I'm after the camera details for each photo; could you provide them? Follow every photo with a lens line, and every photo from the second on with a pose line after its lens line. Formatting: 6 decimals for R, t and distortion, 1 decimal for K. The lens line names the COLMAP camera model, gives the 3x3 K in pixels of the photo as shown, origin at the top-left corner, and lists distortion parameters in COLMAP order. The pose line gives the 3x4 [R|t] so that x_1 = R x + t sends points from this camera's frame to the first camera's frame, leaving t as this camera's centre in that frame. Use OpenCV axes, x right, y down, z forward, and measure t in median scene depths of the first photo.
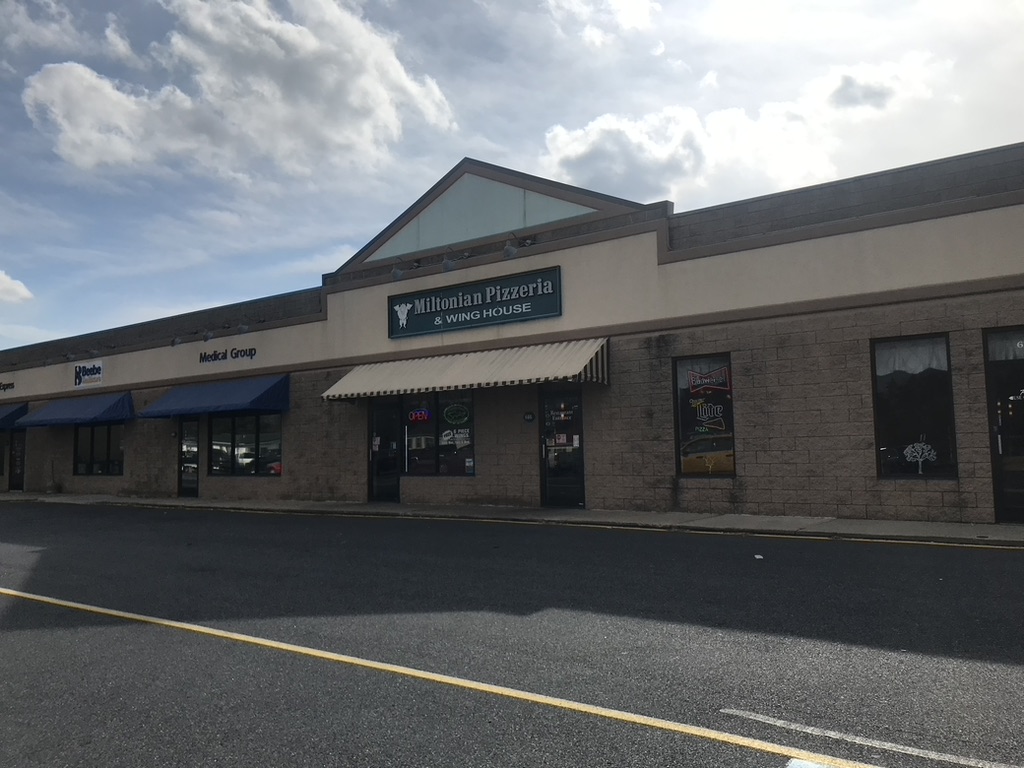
lens RADIAL K [[855.0, 0, 508.6], [0, 855.0, 381.9], [0, 0, 1]] dist [0.022393, -0.028630]
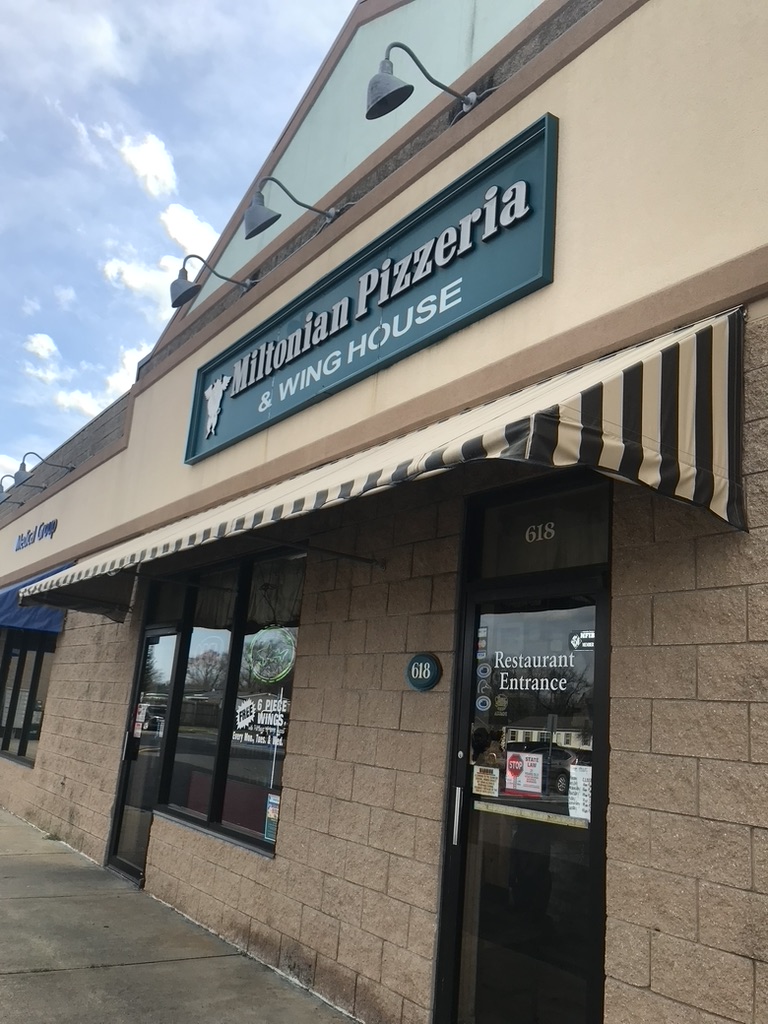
lens RADIAL K [[855.0, 0, 385.1], [0, 855.0, 513.1], [0, 0, 1]] dist [0.022393, -0.028630]
pose [[0.950334, 0.026802, -0.310076, 0.092614], [-0.079450, 0.984168, -0.158435, 0.035111], [0.300921, 0.175202, 0.937417, 0.723986]]
